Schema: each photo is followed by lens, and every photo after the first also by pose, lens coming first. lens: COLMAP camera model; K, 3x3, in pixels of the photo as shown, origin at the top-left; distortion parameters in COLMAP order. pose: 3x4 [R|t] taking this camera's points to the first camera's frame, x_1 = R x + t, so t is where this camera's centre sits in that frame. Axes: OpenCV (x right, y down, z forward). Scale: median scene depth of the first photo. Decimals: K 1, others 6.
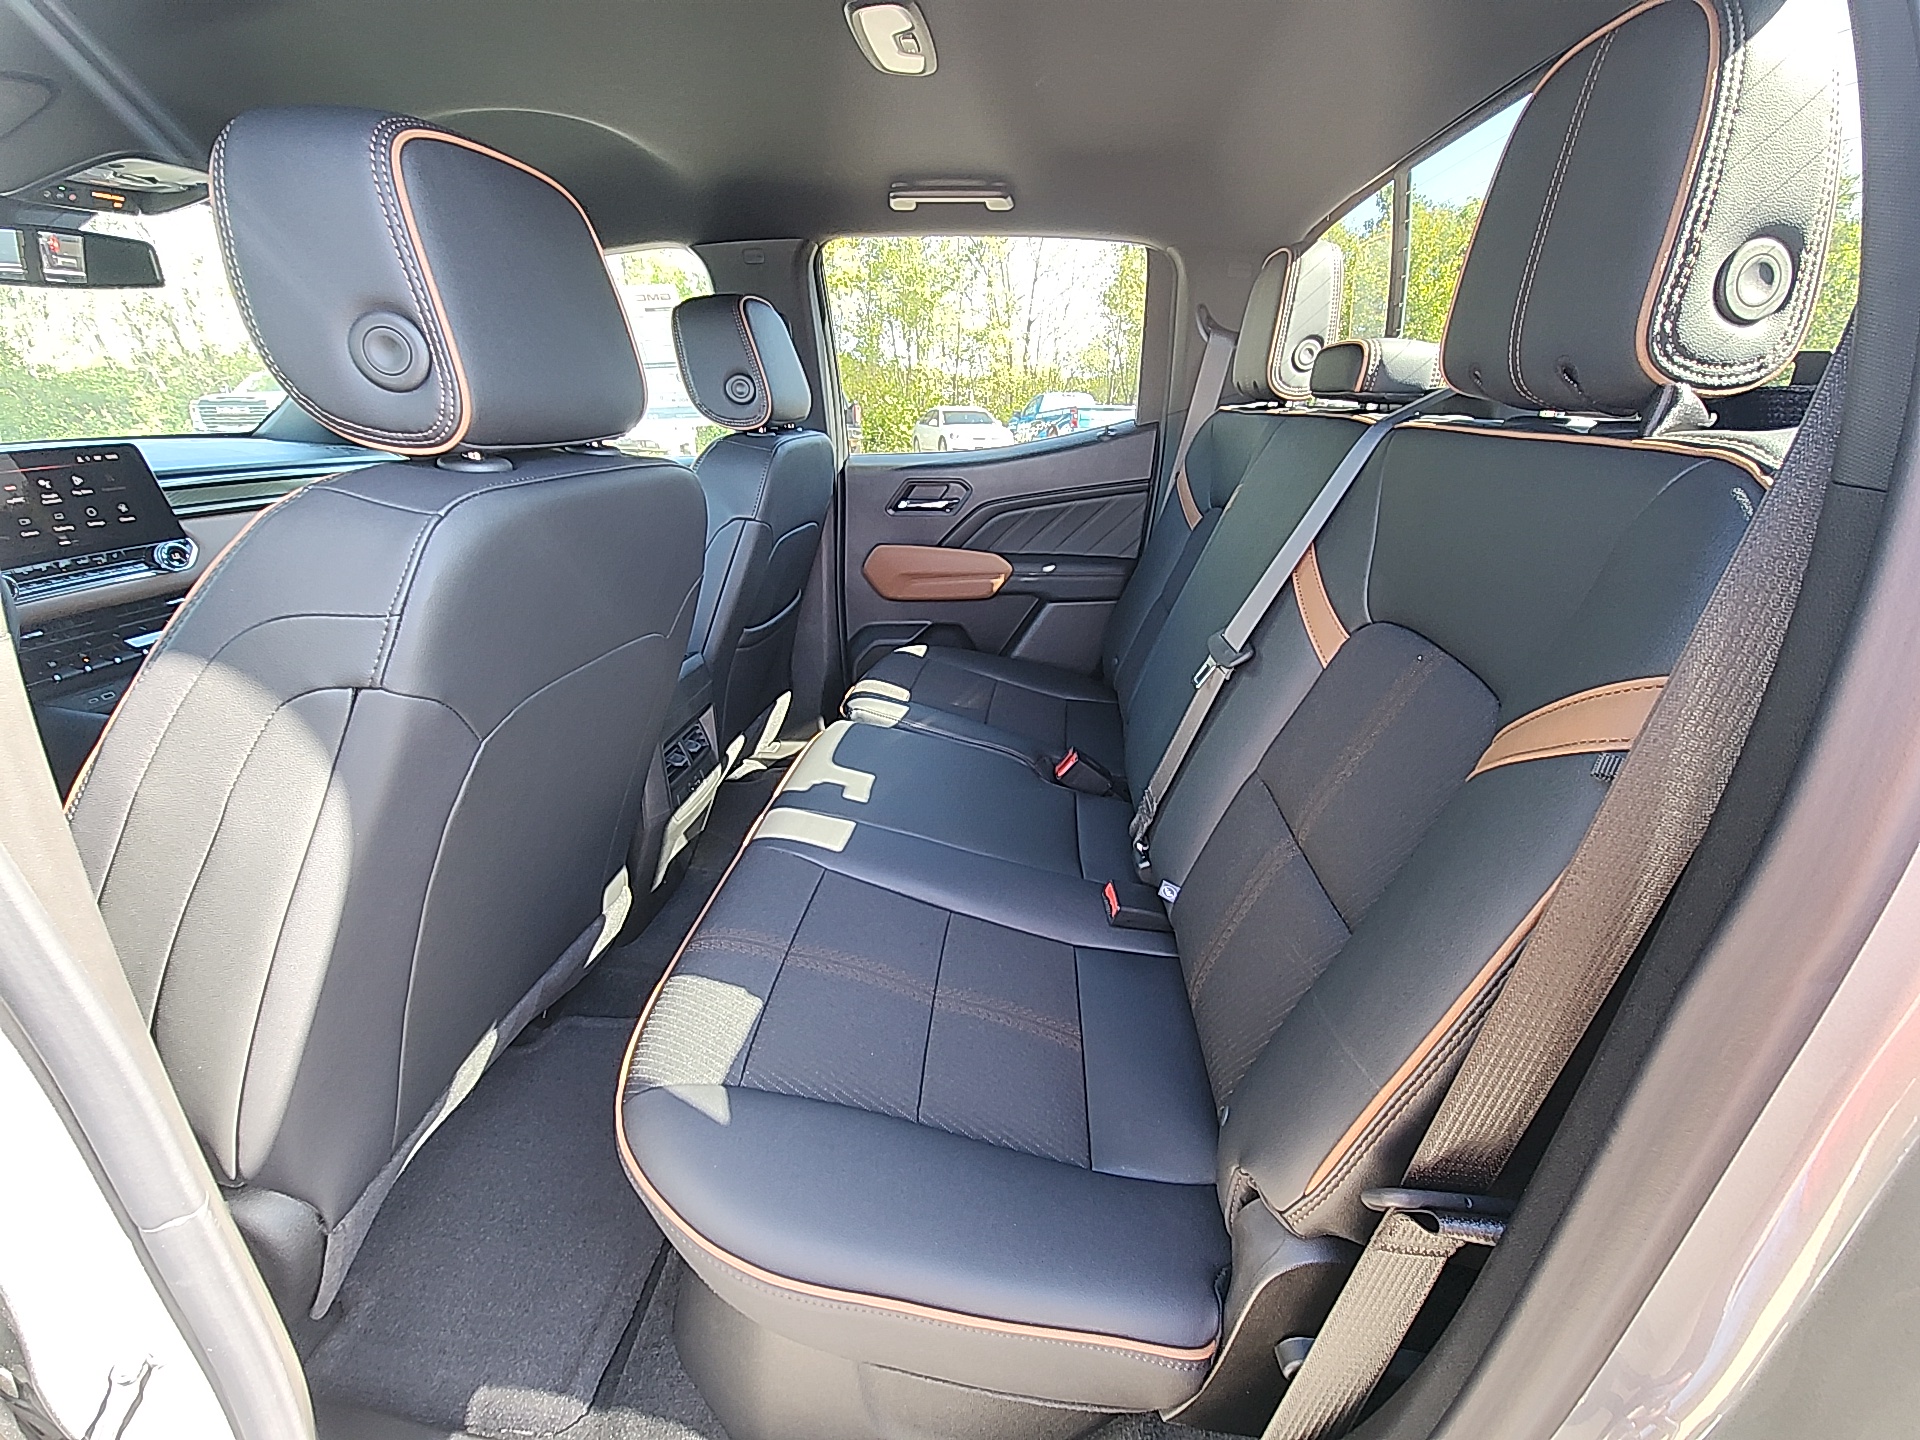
lens RADIAL K [[773.9, 0, 946.4], [0, 773.9, 702.8], [0, 0, 1]] dist [0.009379, -0.006915]
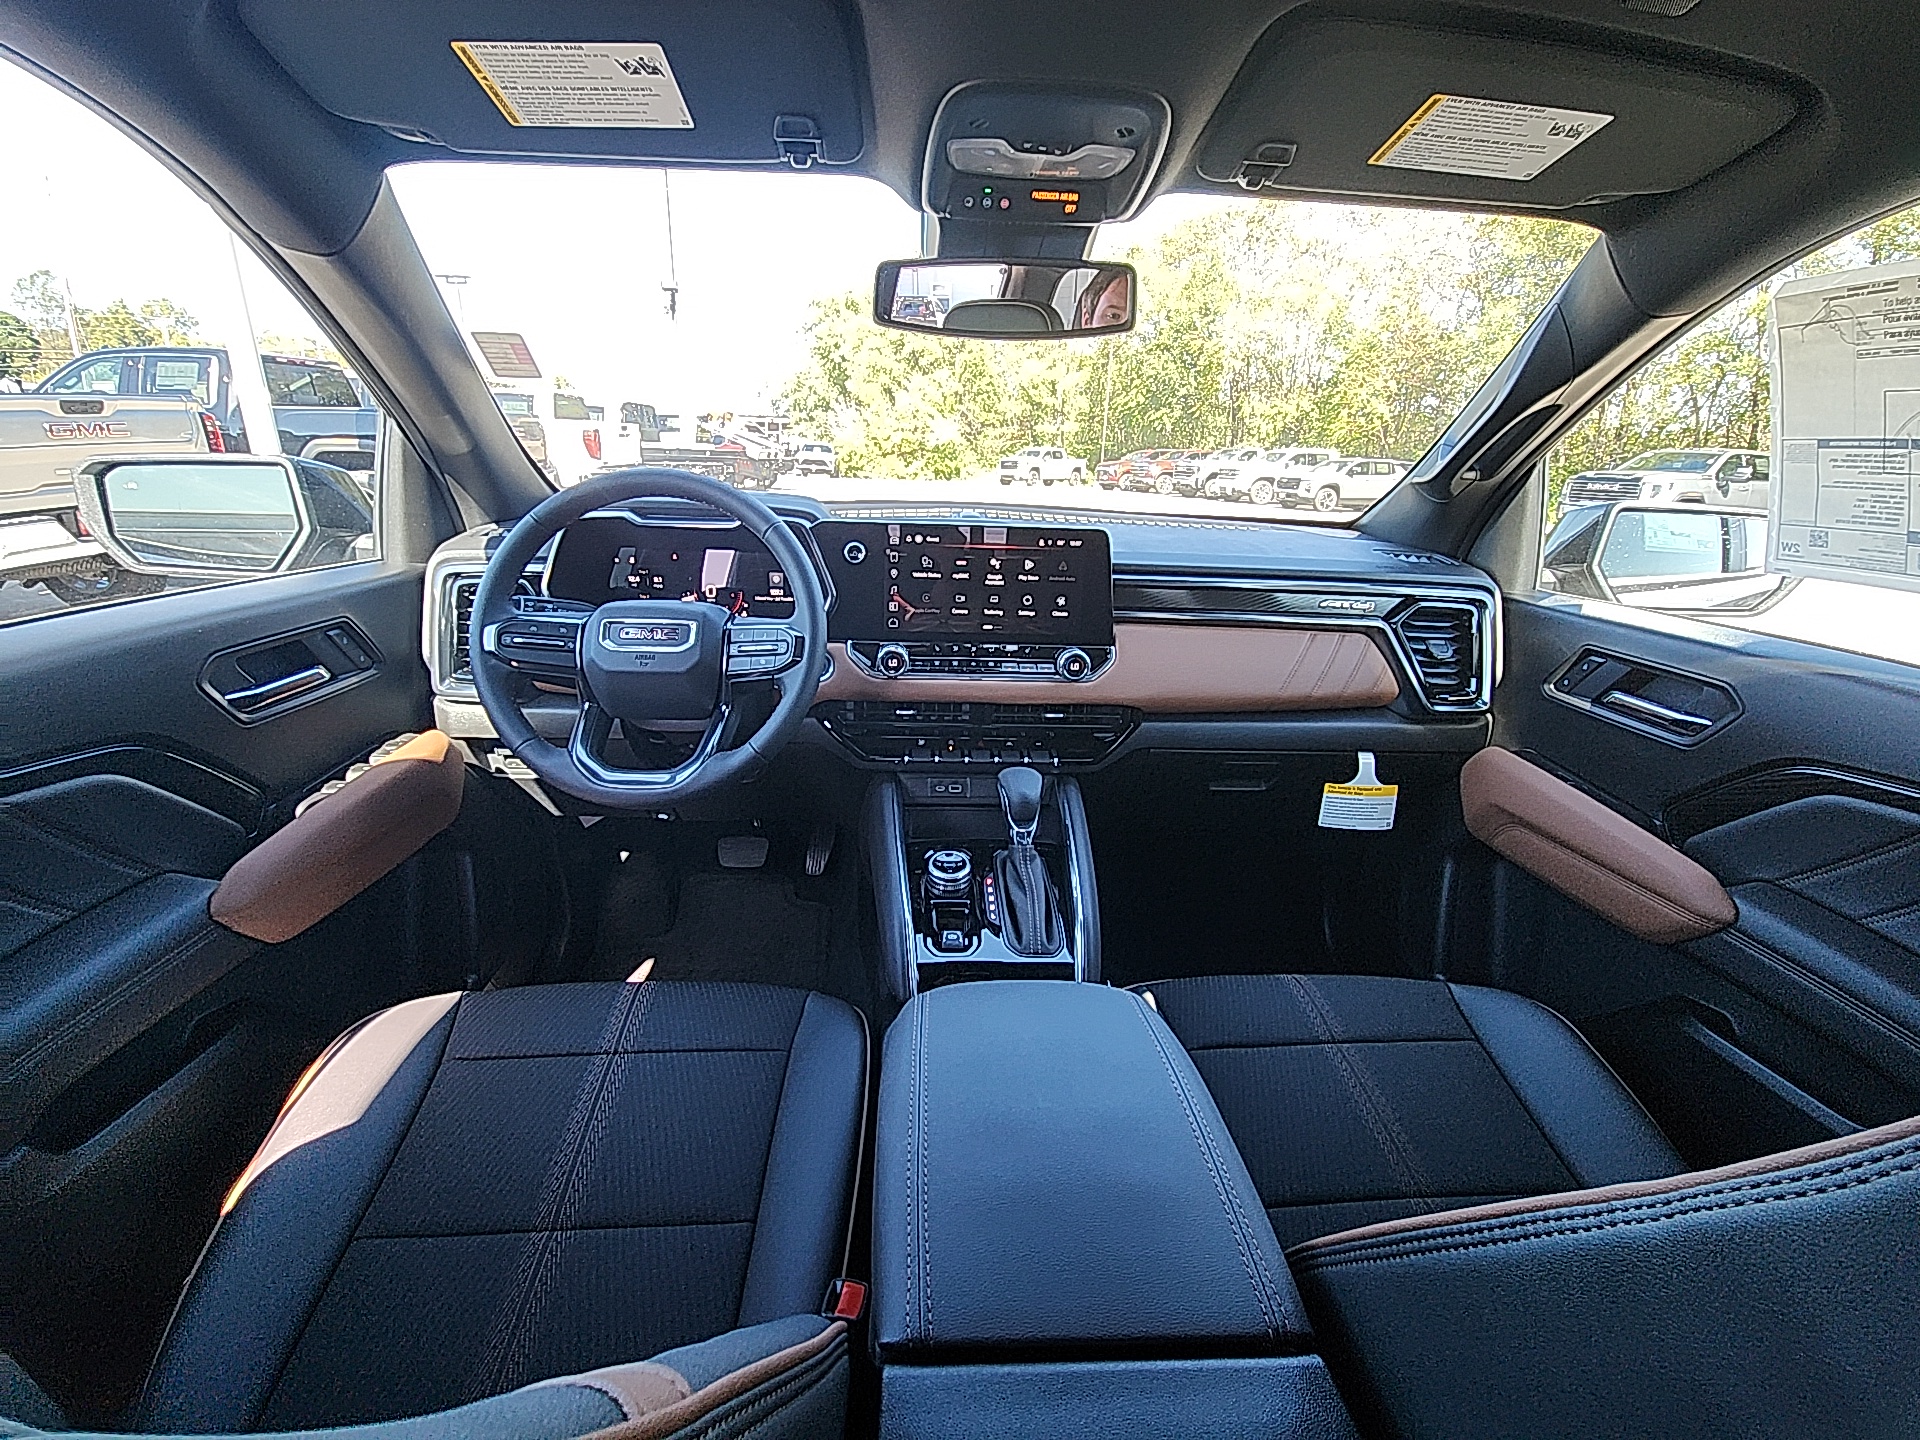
lens RADIAL K [[773.9, 0, 953.6], [0, 773.9, 705.5], [0, 0, 1]] dist [0.009379, -0.006915]
pose [[0.168650, 0.311280, -0.935234, -0.215685], [-0.389573, 0.892622, 0.226846, -0.256021], [0.905423, 0.326085, 0.271807, 0.604449]]
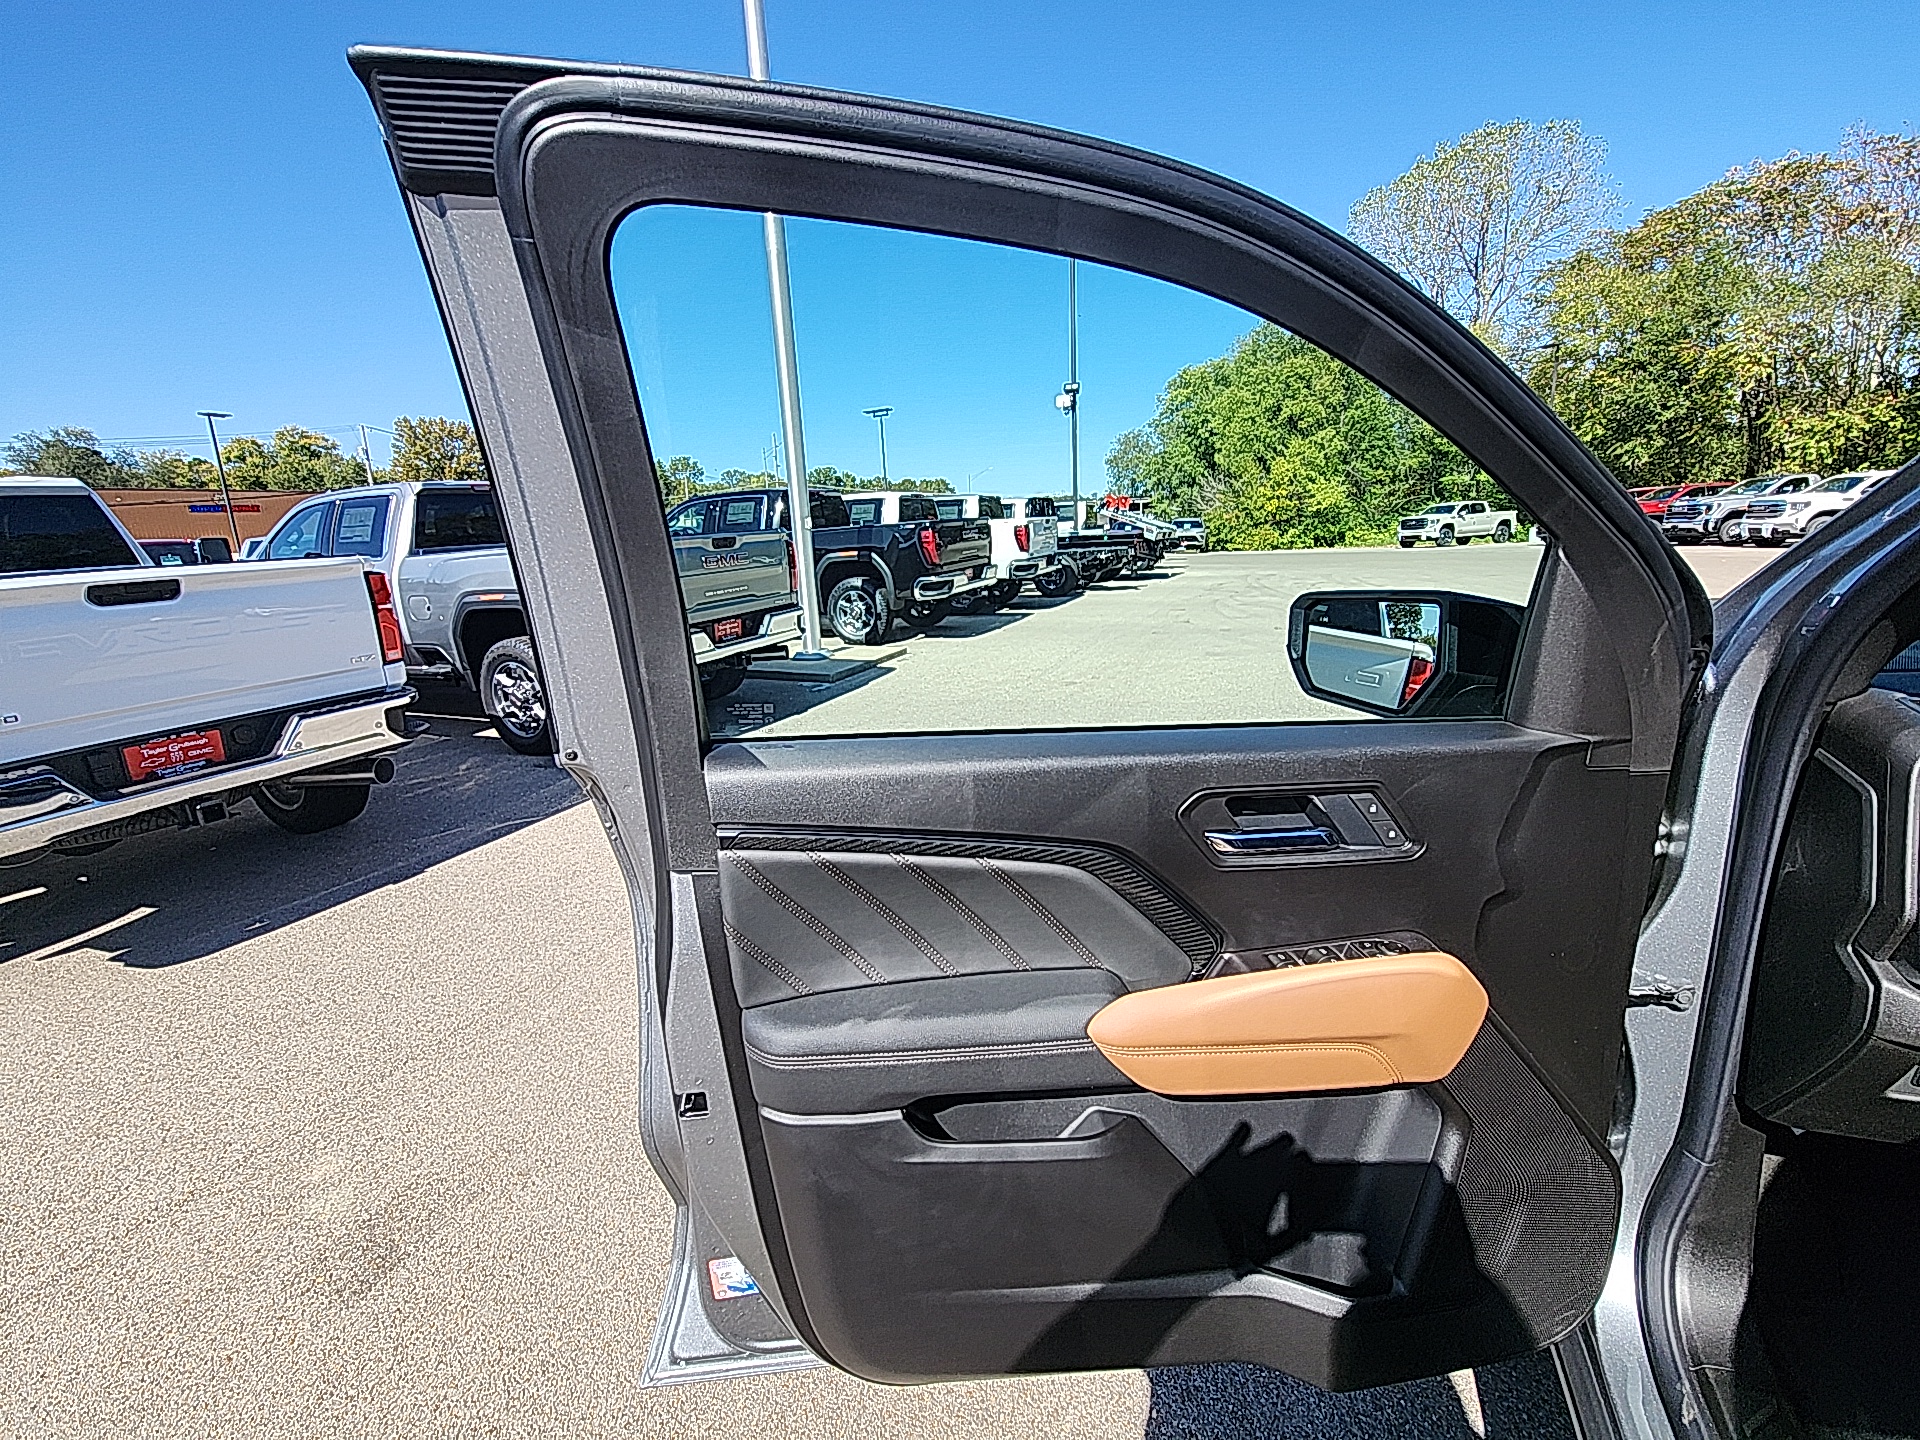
lens RADIAL K [[773.9, 0, 950.0], [0, 773.9, 709.8], [0, 0, 1]] dist [0.009379, -0.006915]
pose [[-0.258565, 0.225614, -0.939278, -0.465916], [-0.305636, 0.903285, 0.301104, -0.016545], [0.916368, 0.364932, -0.164602, -0.132001]]
